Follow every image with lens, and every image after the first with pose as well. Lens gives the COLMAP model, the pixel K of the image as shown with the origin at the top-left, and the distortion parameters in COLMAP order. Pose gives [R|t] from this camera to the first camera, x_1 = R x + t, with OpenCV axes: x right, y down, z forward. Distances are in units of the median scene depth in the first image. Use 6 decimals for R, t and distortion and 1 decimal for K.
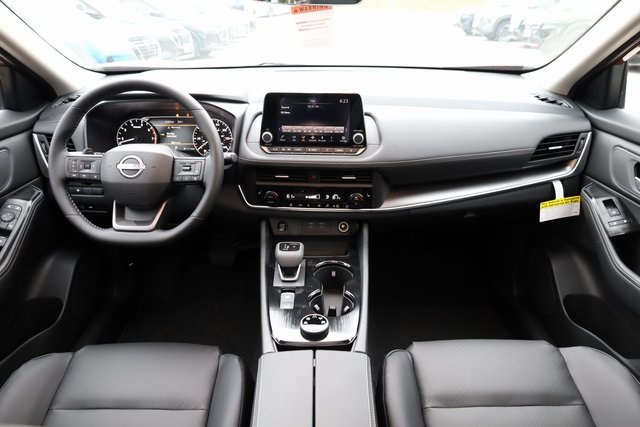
lens RADIAL K [[429.6, 0, 319.7], [0, 429.6, 224.0], [0, 0, 1]] dist [0.021675, -0.000837]
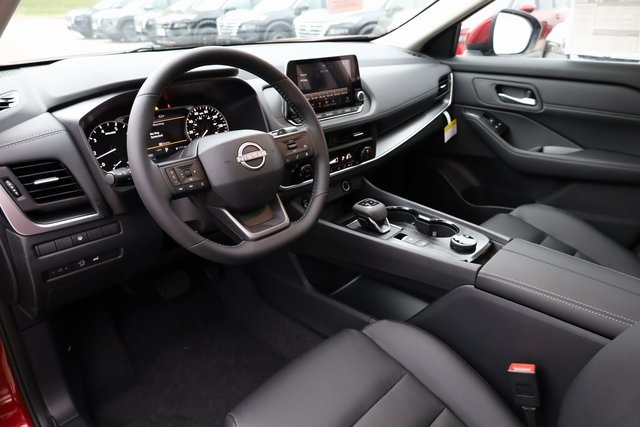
lens RADIAL K [[447.6, 0, 320.0], [0, 447.6, 213.5], [0, 0, 1]] dist [-0.009221, -0.001184]
pose [[0.681262, -0.306277, 0.664888, -0.772829], [0.332185, 0.938712, 0.092046, -0.055708], [-0.652330, 0.158159, 0.741250, 0.262746]]
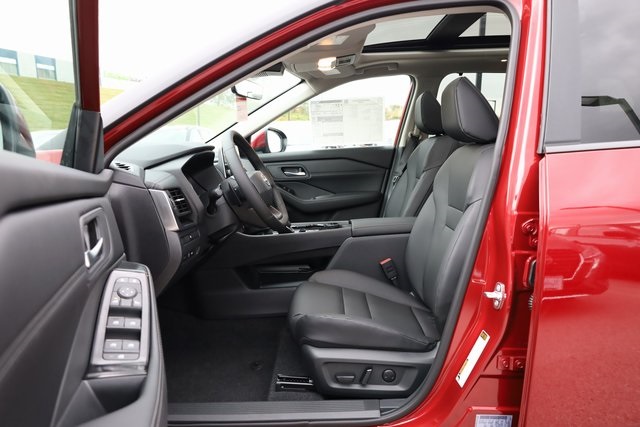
lens RADIAL K [[447.6, 0, 320.0], [0, 447.6, 213.5], [0, 0, 1]] dist [-0.009221, -0.001184]
pose [[-0.001545, -0.147857, 0.989007, -1.741533], [0.492797, 0.860467, 0.129411, -0.118060], [-0.870143, 0.487580, 0.071534, 0.644265]]
